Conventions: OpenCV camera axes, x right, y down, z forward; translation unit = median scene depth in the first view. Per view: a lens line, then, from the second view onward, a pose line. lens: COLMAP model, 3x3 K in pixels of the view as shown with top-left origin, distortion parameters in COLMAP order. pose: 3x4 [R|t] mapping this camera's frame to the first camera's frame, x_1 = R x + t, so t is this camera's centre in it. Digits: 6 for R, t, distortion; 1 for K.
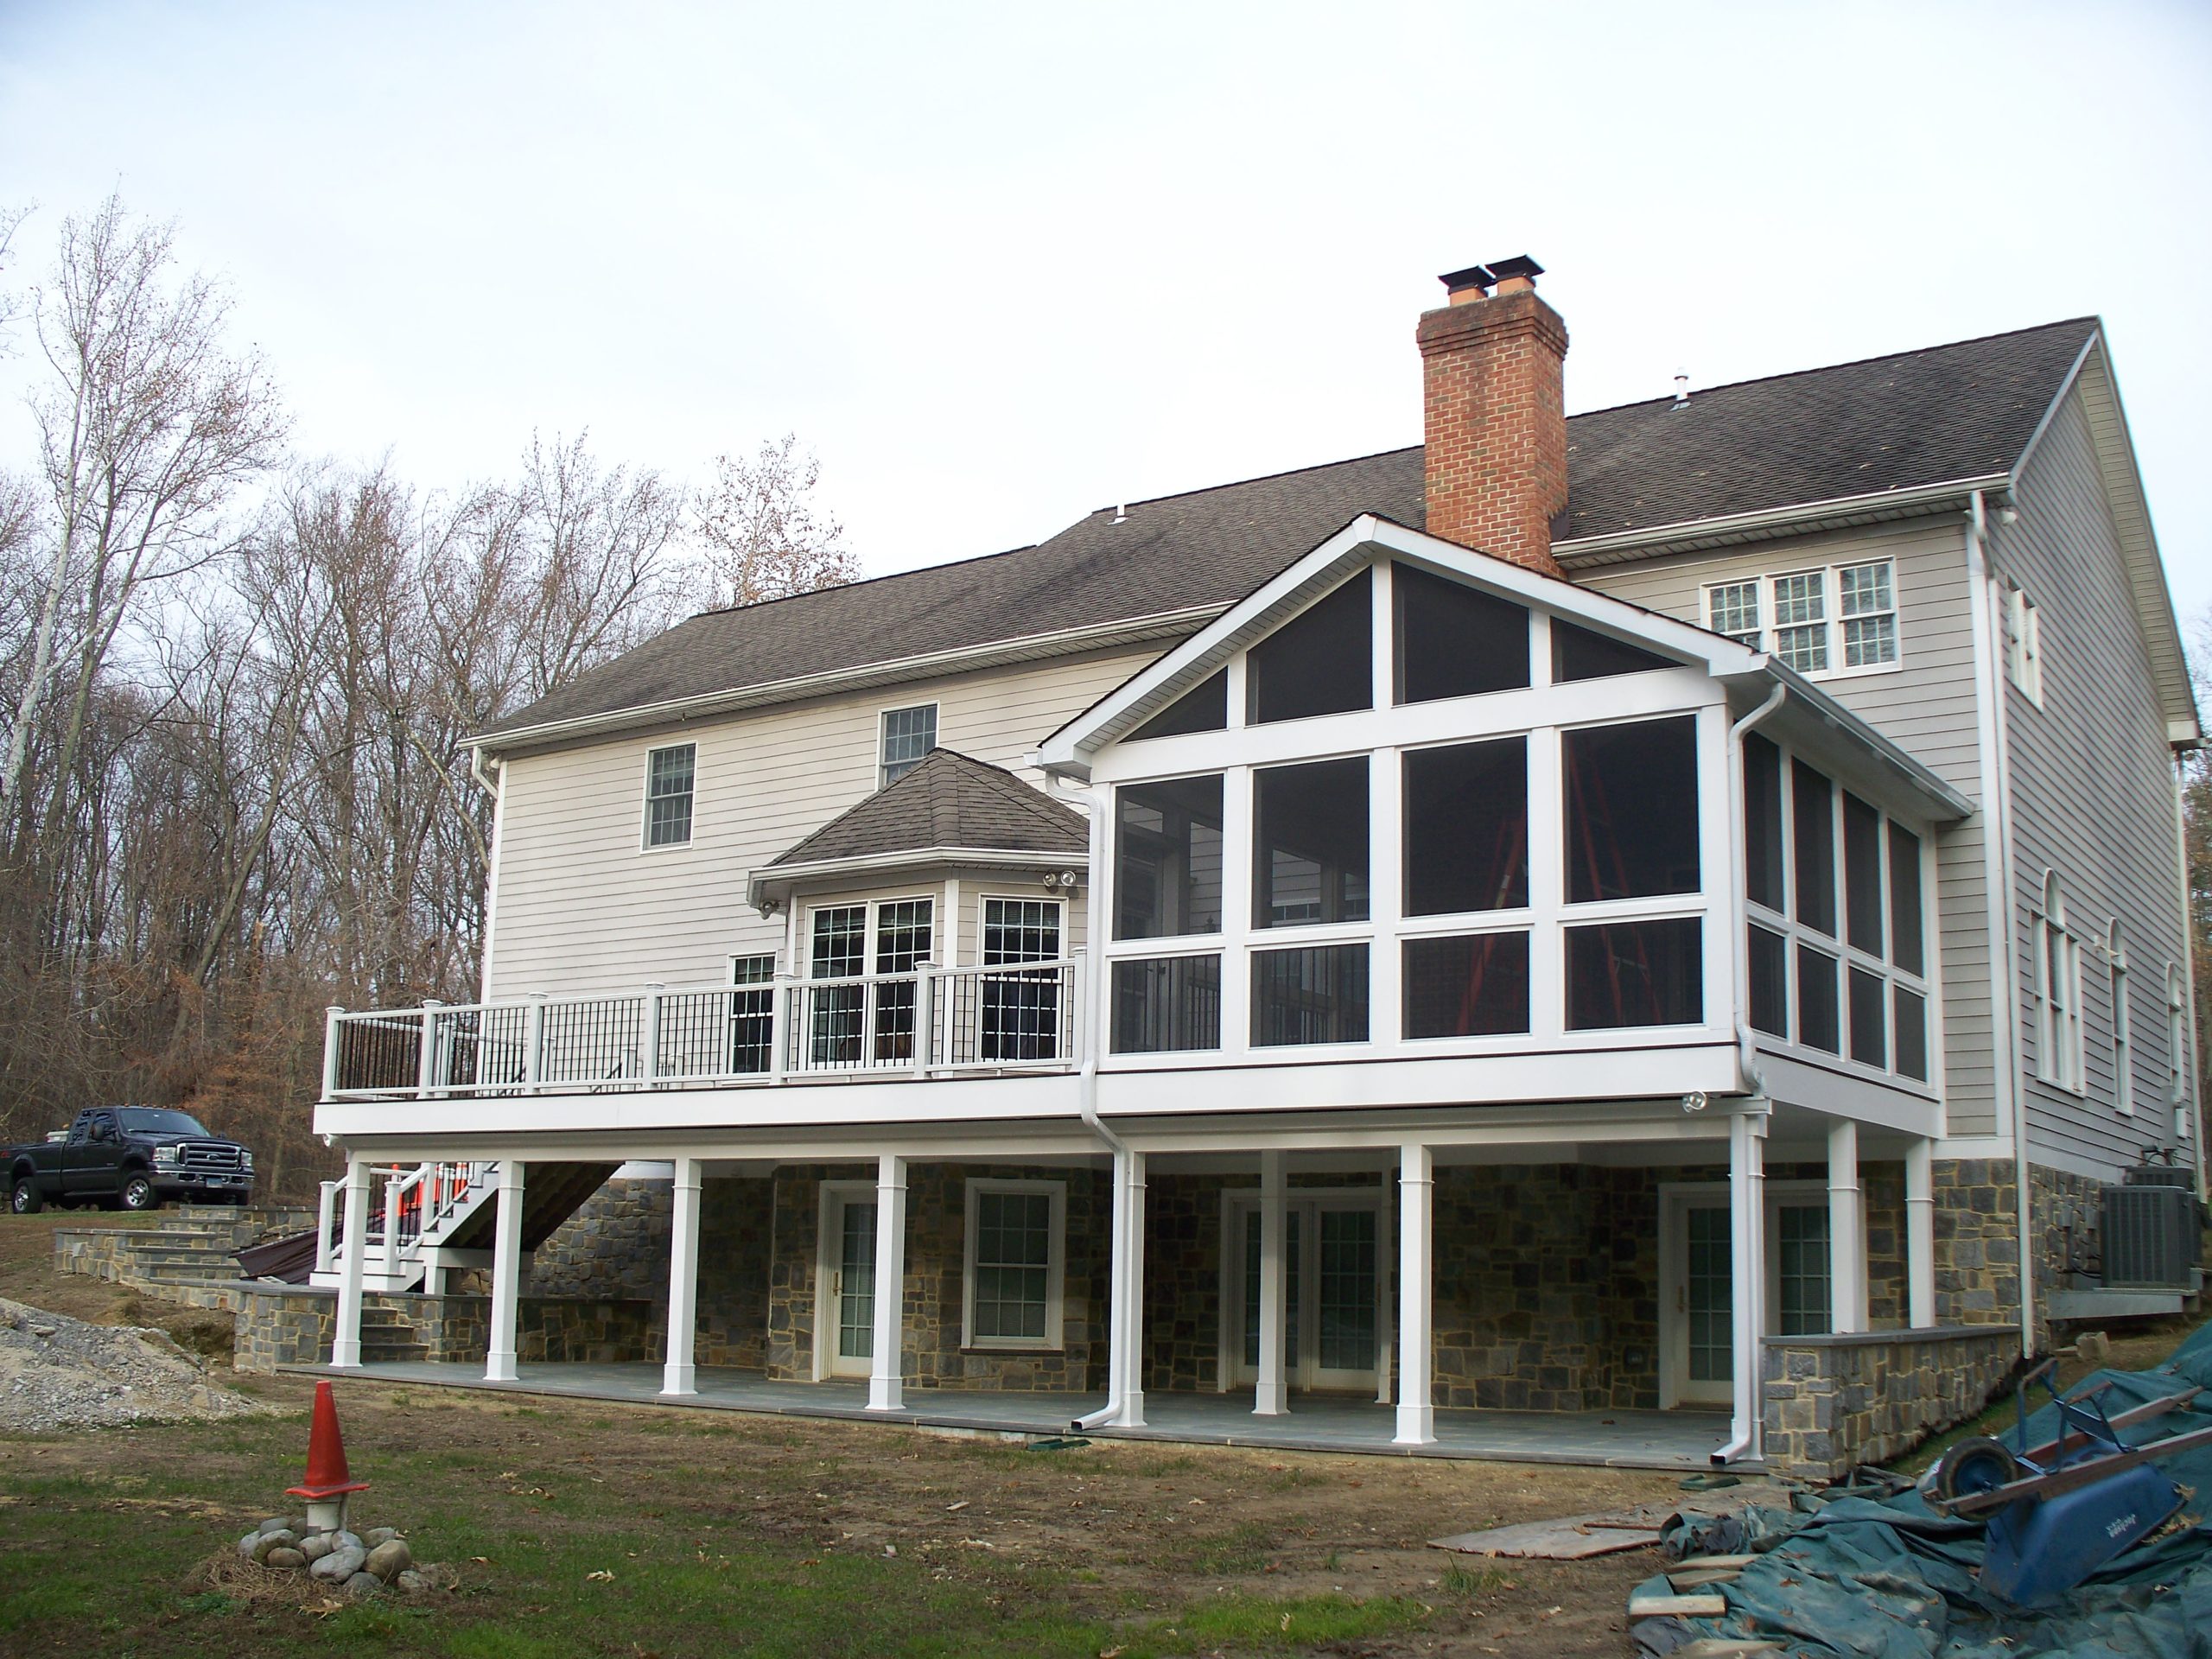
lens RADIAL K [[2288.2, 0, 1099.7], [0, 2288.2, 881.3], [0, 0, 1]] dist [-0.264719, 0.266446]
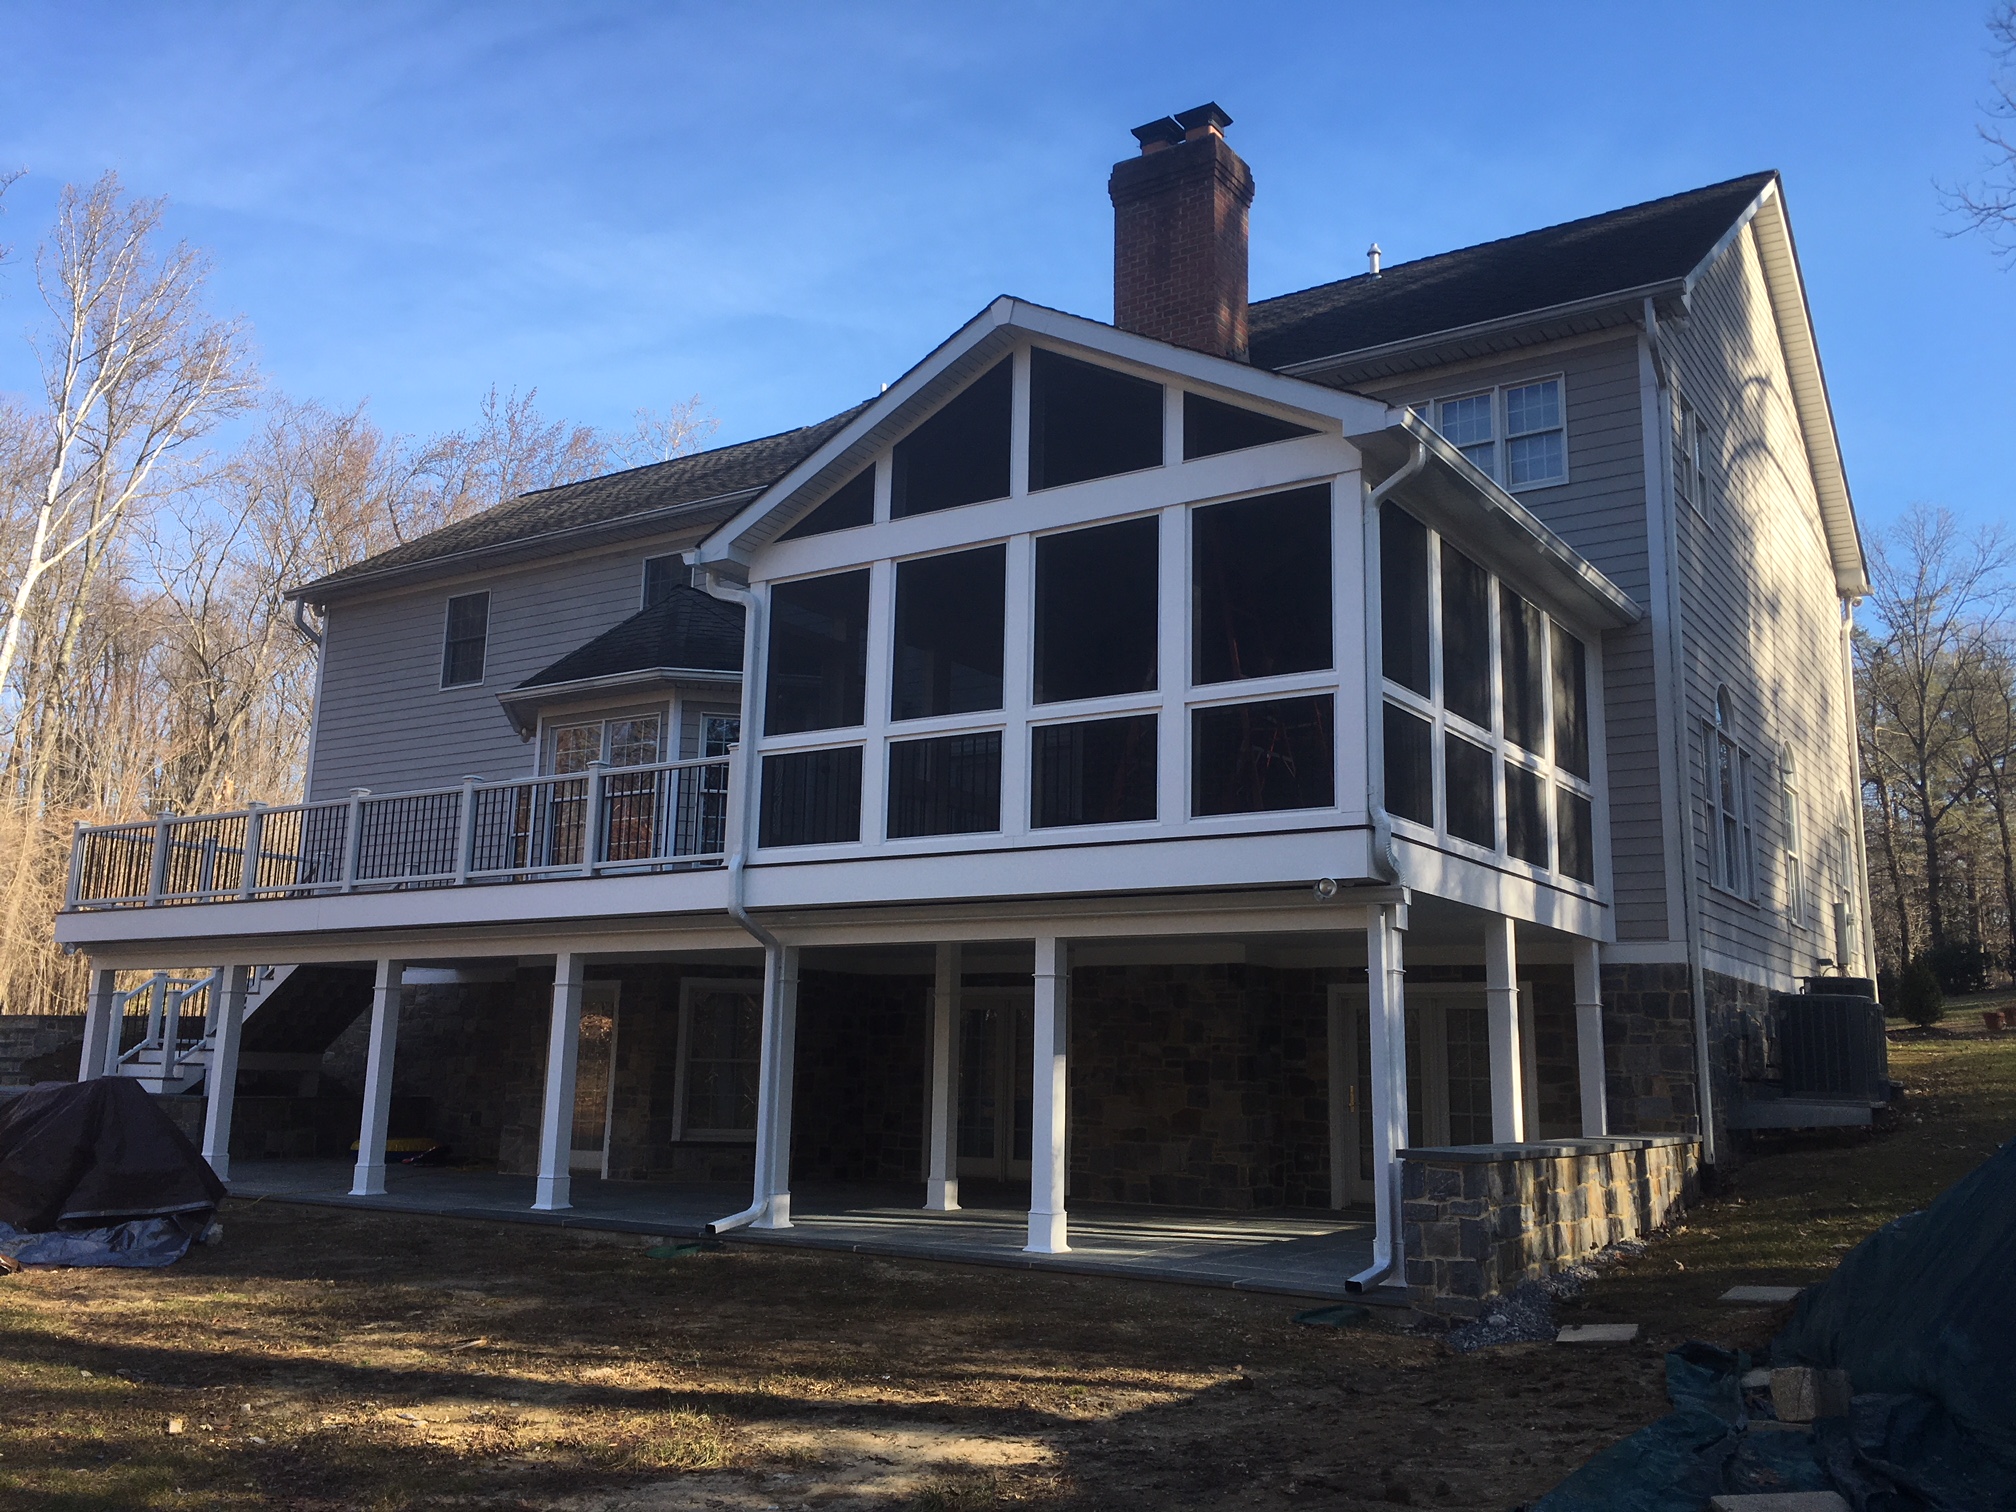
lens RADIAL K [[1721.2, 0, 1015.0], [0, 1721.2, 743.6], [0, 0, 1]] dist [-0.001952, -0.003566]
pose [[0.999793, 0.001556, 0.020270, 0.102611], [-0.001306, 0.999923, -0.012341, 0.039054], [-0.020288, 0.012312, 0.999718, 0.241279]]
